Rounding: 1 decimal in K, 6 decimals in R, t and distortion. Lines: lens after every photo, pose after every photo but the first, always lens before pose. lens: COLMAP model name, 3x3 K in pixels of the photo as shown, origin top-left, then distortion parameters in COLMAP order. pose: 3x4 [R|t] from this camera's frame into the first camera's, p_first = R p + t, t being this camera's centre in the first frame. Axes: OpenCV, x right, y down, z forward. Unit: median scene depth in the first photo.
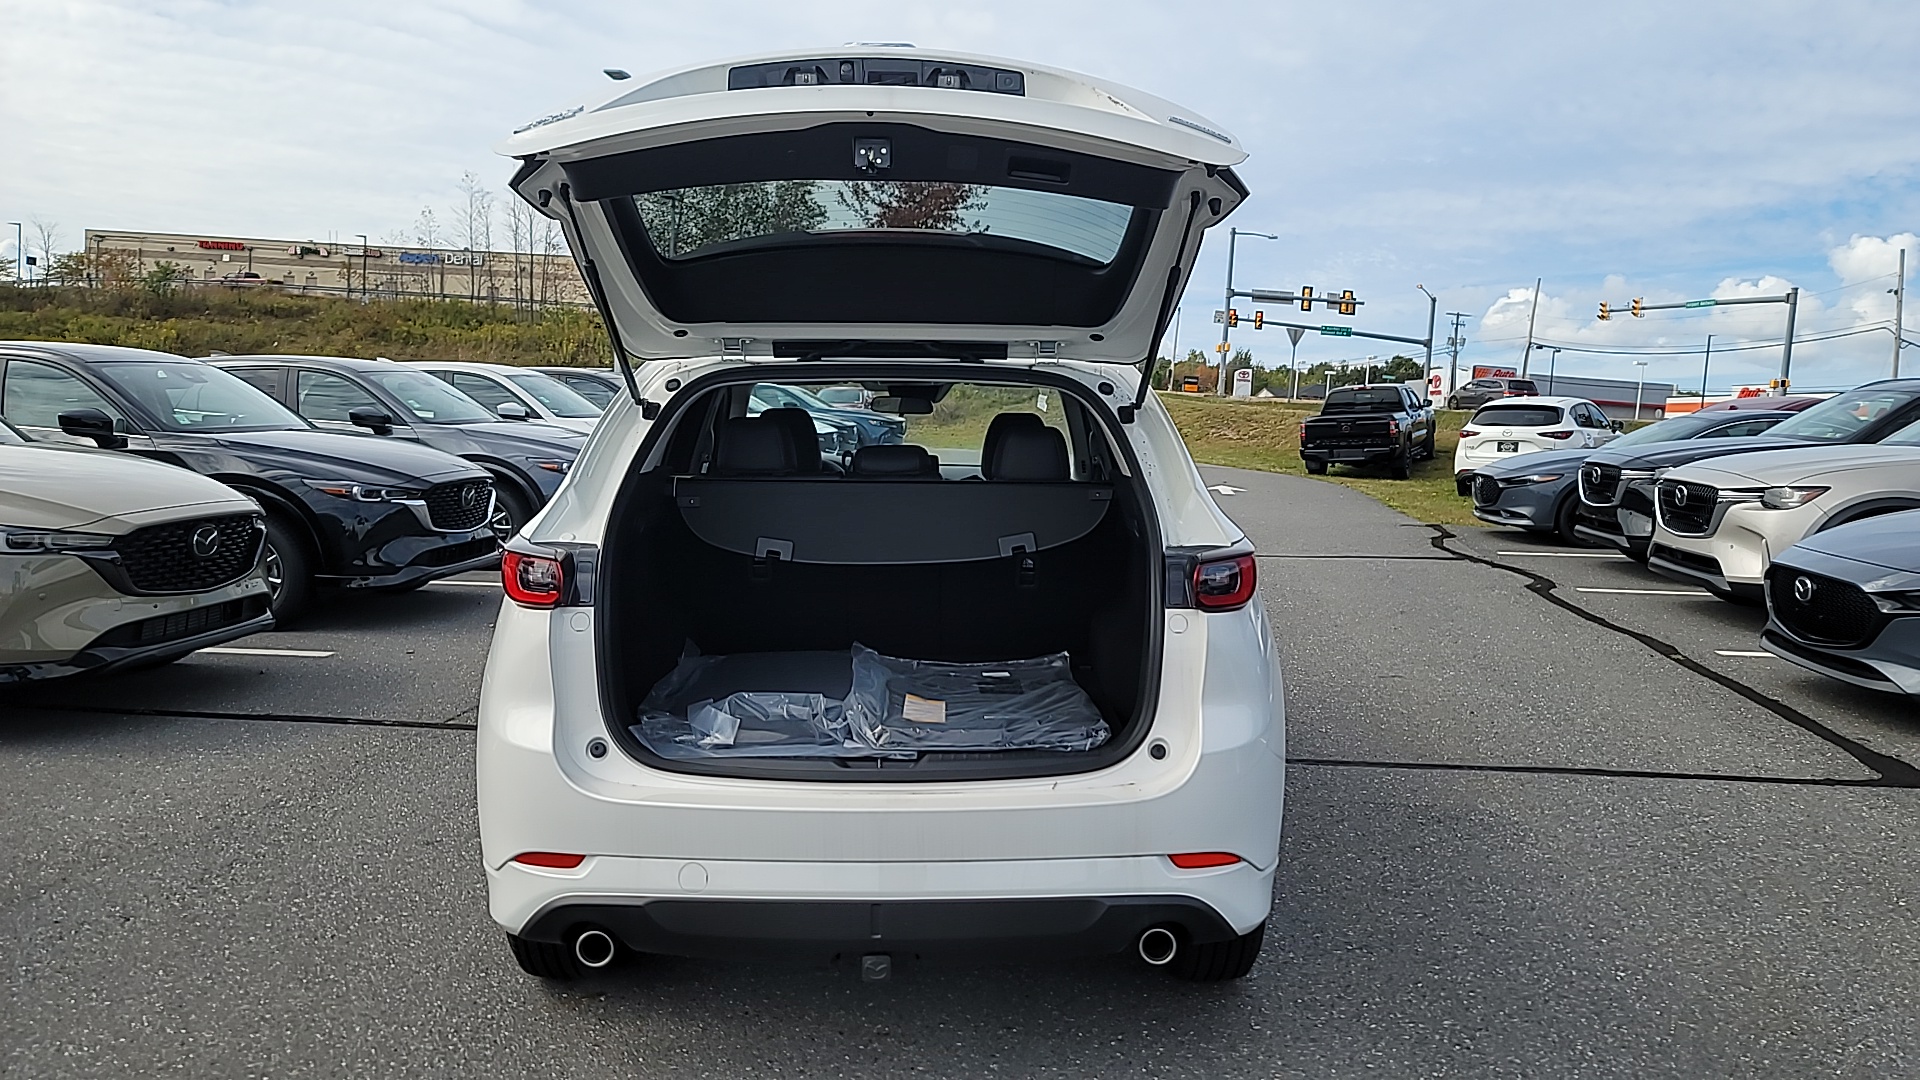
lens RADIAL K [[1421.3, 0, 965.7], [0, 1421.3, 531.1], [0, 0, 1]] dist [0.045461, -0.046837]
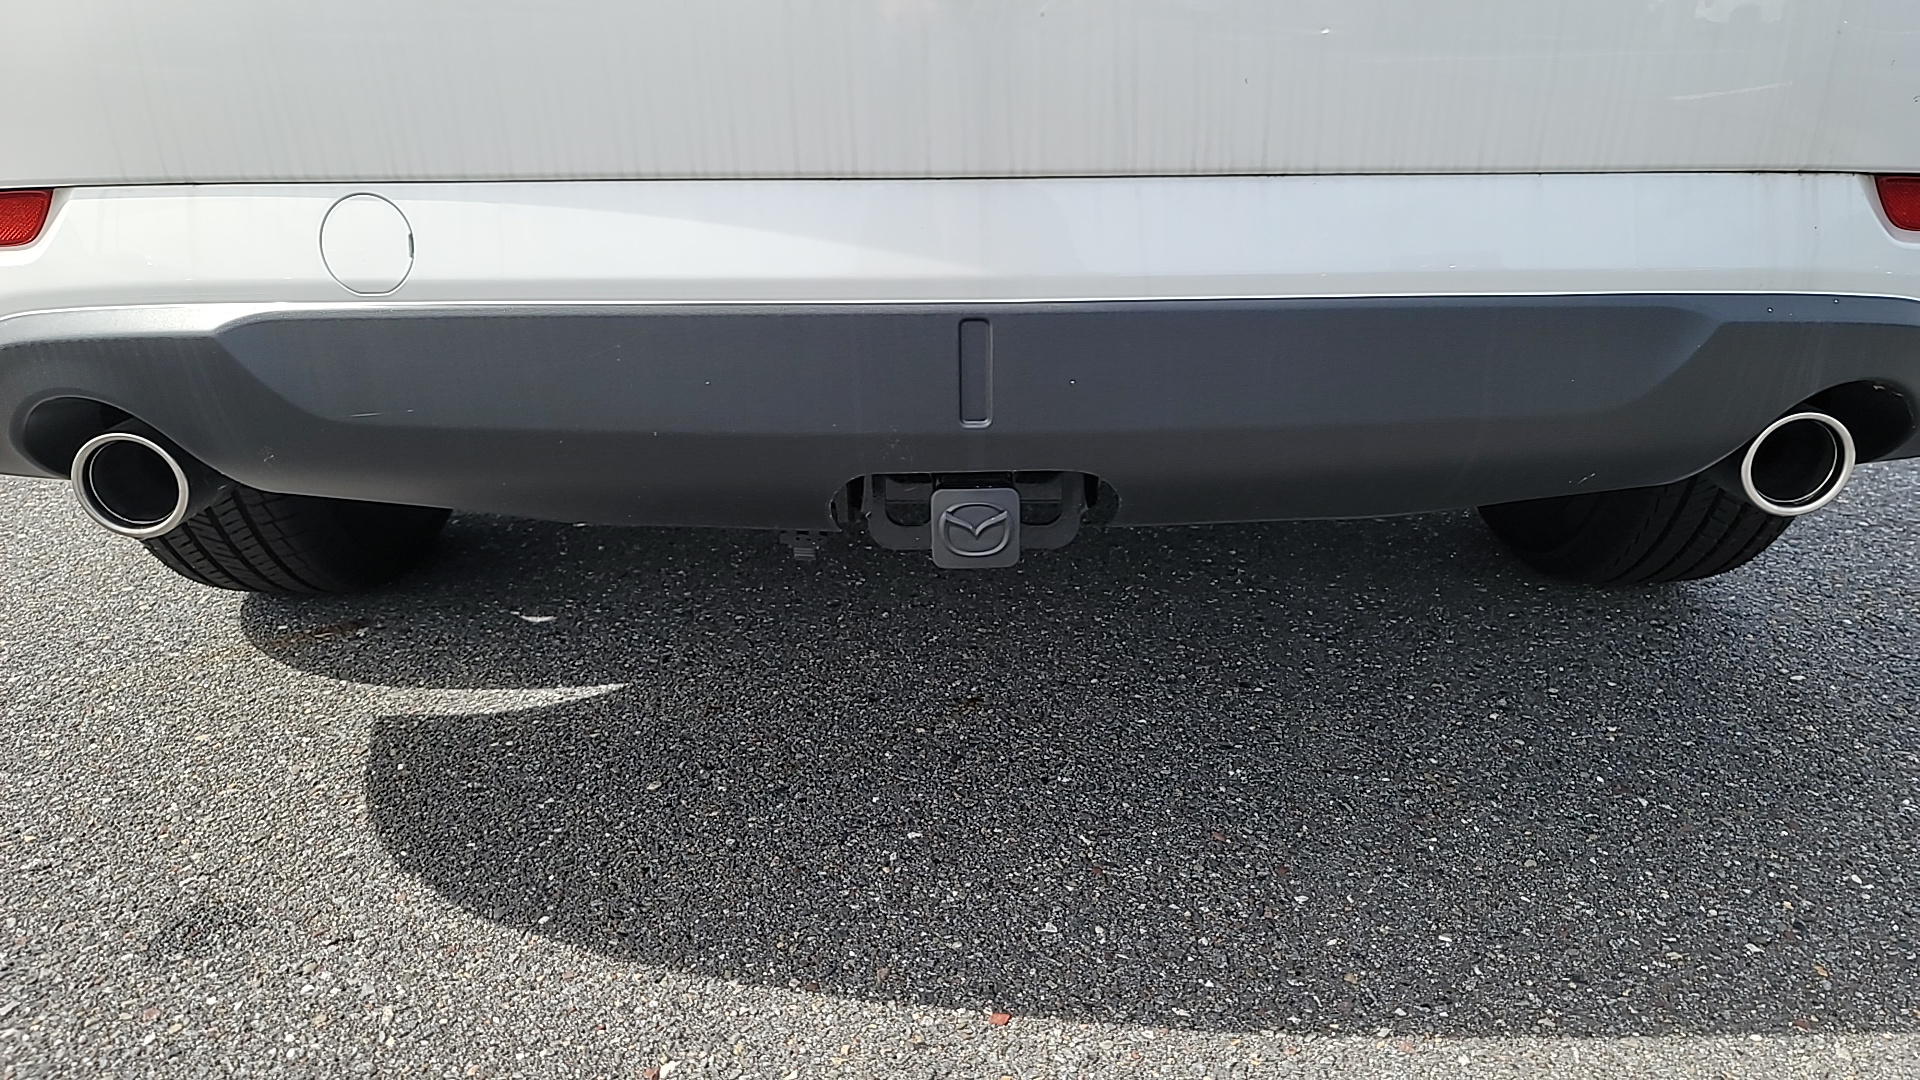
lens RADIAL K [[1421.3, 0, 972.0], [0, 1421.3, 541.8], [0, 0, 1]] dist [0.045461, -0.046837]
pose [[0.999831, -0.012369, -0.013606, -0.032085], [0.015341, 0.969050, 0.246387, 0.126202], [0.010137, -0.246554, 0.969076, 0.377388]]
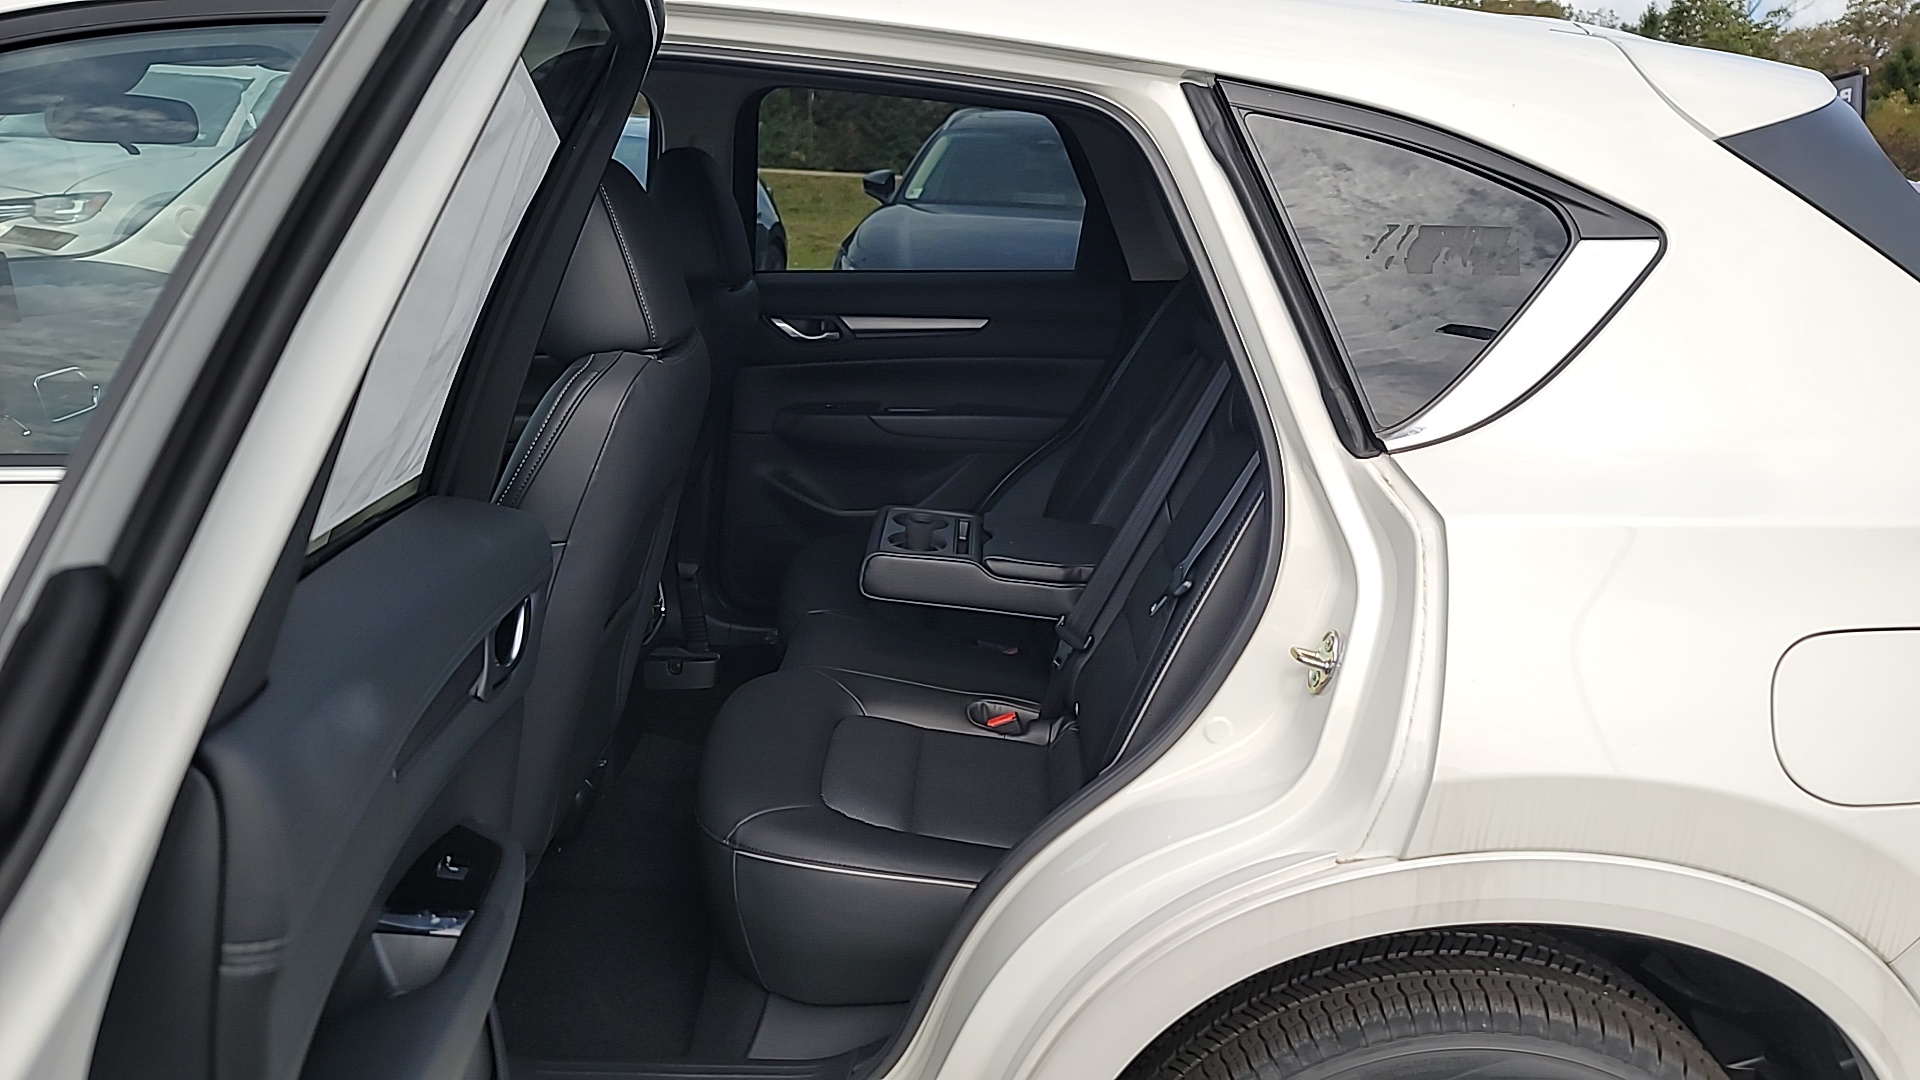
lens RADIAL K [[1421.3, 0, 975.7], [0, 1421.3, 564.5], [0, 0, 1]] dist [0.045461, -0.046837]
pose [[0.024236, -0.305370, 0.951925, -0.437211], [0.061075, 0.950879, 0.303479, -0.080261], [-0.997839, 0.050784, 0.041696, 0.785445]]
